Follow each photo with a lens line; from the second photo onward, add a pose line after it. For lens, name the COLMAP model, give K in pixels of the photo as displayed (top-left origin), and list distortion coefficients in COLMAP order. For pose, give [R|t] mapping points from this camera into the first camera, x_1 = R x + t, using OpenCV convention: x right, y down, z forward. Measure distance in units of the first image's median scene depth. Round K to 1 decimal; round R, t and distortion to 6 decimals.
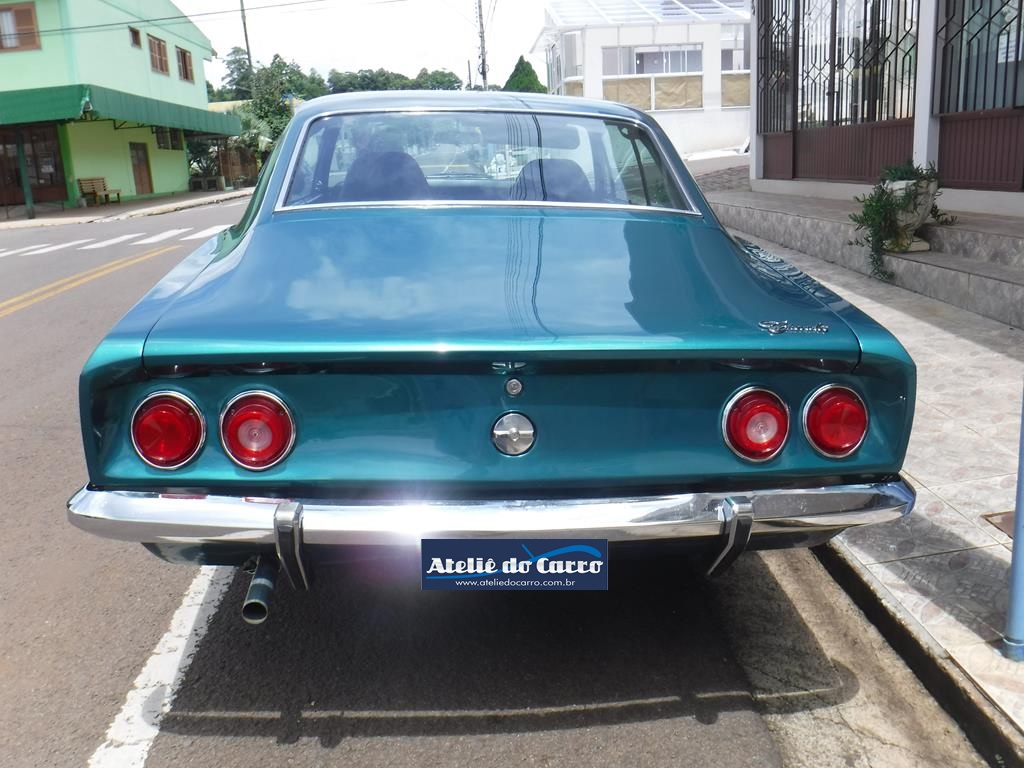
lens RADIAL K [[822.4, 0, 515.1], [0, 822.4, 372.4], [0, 0, 1]] dist [-0.090091, 0.032528]
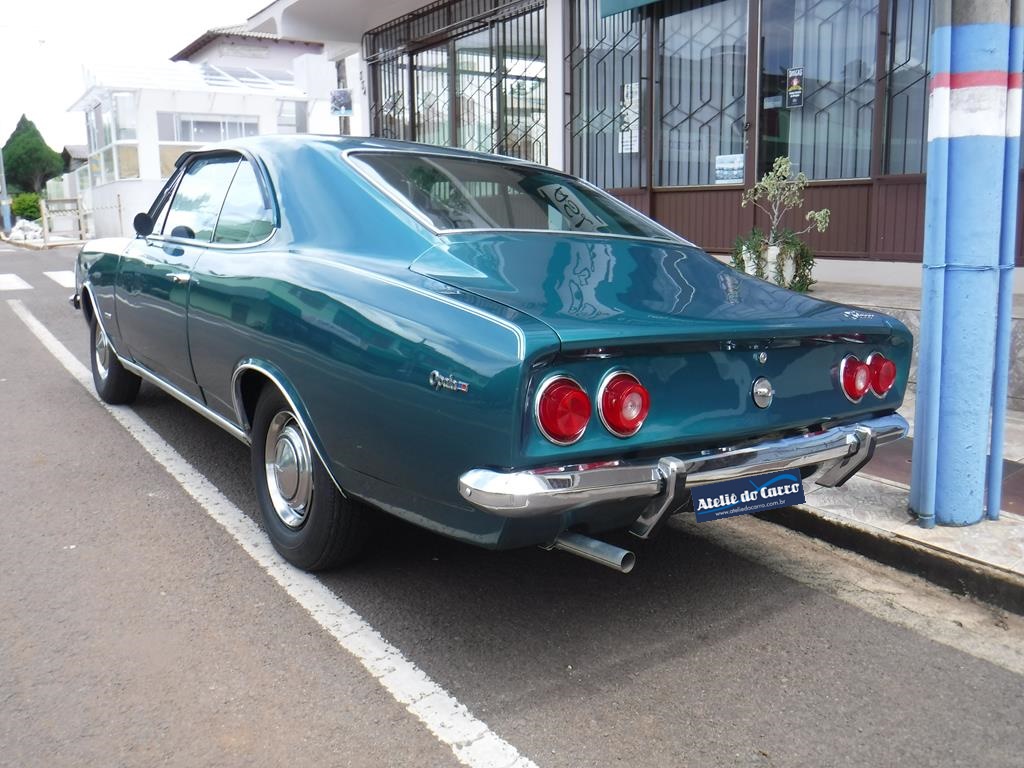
lens RADIAL K [[822.4, 0, 515.1], [0, 822.4, 372.4], [0, 0, 1]] dist [-0.090091, 0.032528]
pose [[0.846012, -0.057377, 0.530067, -0.779286], [0.103218, 0.993010, -0.057252, 0.056967], [-0.523077, 0.103148, 0.846020, 0.048171]]
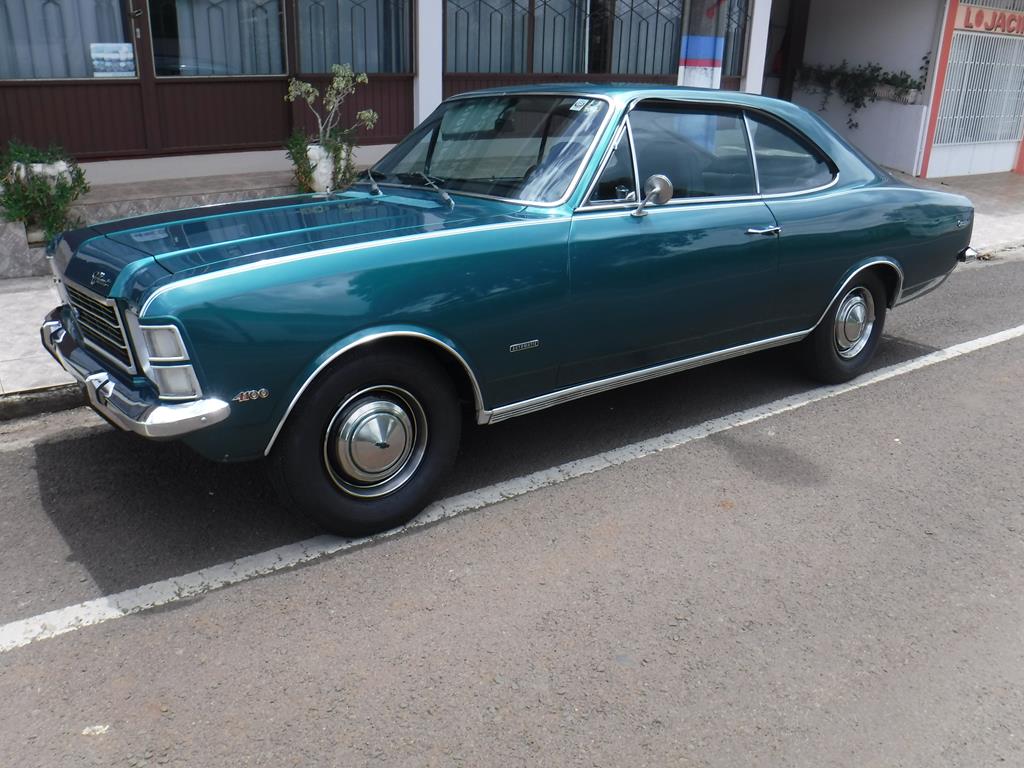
lens RADIAL K [[822.4, 0, 515.1], [0, 822.4, 372.4], [0, 0, 1]] dist [-0.090091, 0.032528]
pose [[-0.511638, -0.271652, 0.815127, -1.640254], [0.220430, 0.875450, 0.430114, -0.829046], [-0.830444, 0.399741, -0.388033, 2.771623]]
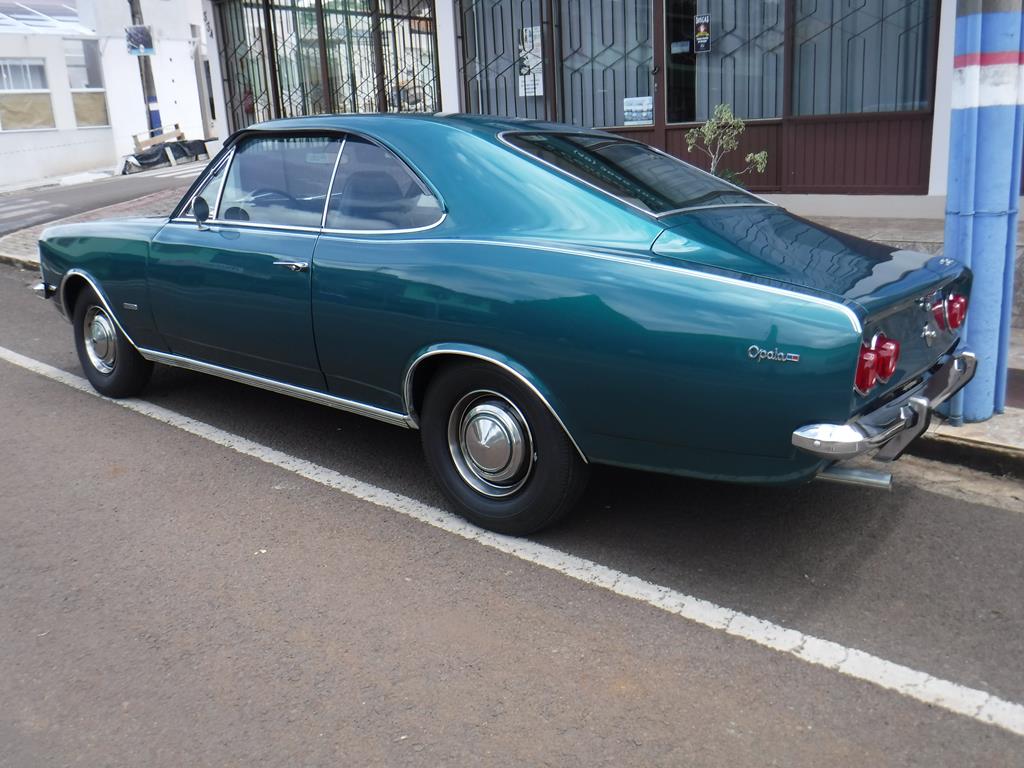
lens RADIAL K [[822.4, 0, 515.1], [0, 822.4, 372.4], [0, 0, 1]] dist [-0.090091, 0.032528]
pose [[0.687495, -0.182970, 0.702761, -1.291926], [0.198261, 0.978265, 0.060746, -0.086460], [-0.698601, 0.097567, 0.708828, 0.313414]]
